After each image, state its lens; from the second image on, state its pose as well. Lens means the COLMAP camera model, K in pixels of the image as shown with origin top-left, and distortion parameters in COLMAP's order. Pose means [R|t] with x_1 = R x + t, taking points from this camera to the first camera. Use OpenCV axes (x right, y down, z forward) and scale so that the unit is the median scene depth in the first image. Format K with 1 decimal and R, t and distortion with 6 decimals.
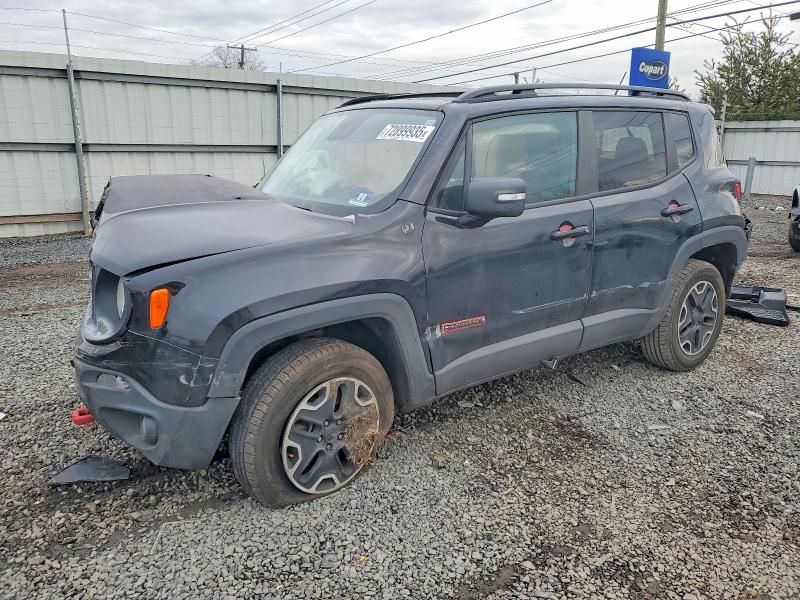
lens RADIAL K [[633.0, 0, 400.0], [0, 633.0, 300.0], [0, 0, 1]] dist [0.011051, 0.001530]
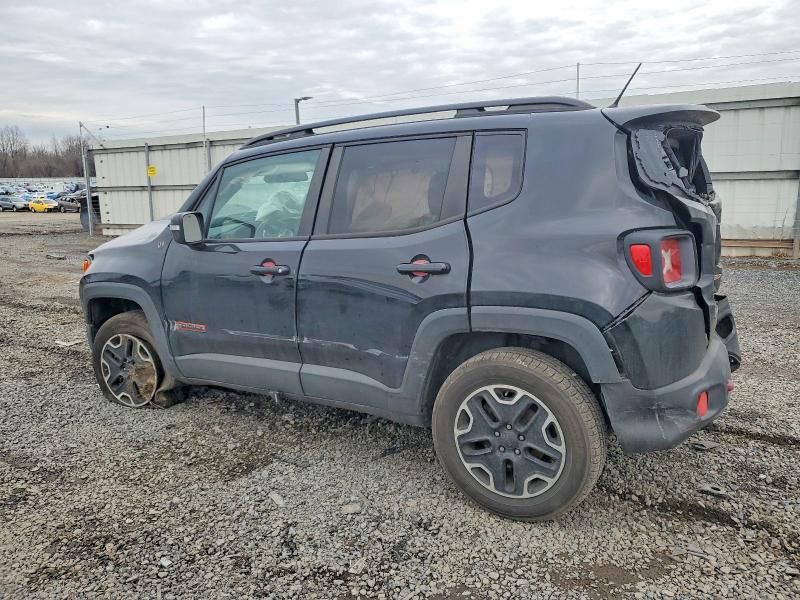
lens RADIAL K [[633.0, 0, 400.0], [0, 633.0, 300.0], [0, 0, 1]] dist [0.011051, 0.001530]
pose [[0.365672, 0.166153, -0.915793, 1.285820], [-0.189722, 0.976585, 0.101428, -0.202194], [0.911202, 0.136657, 0.388633, 0.808196]]
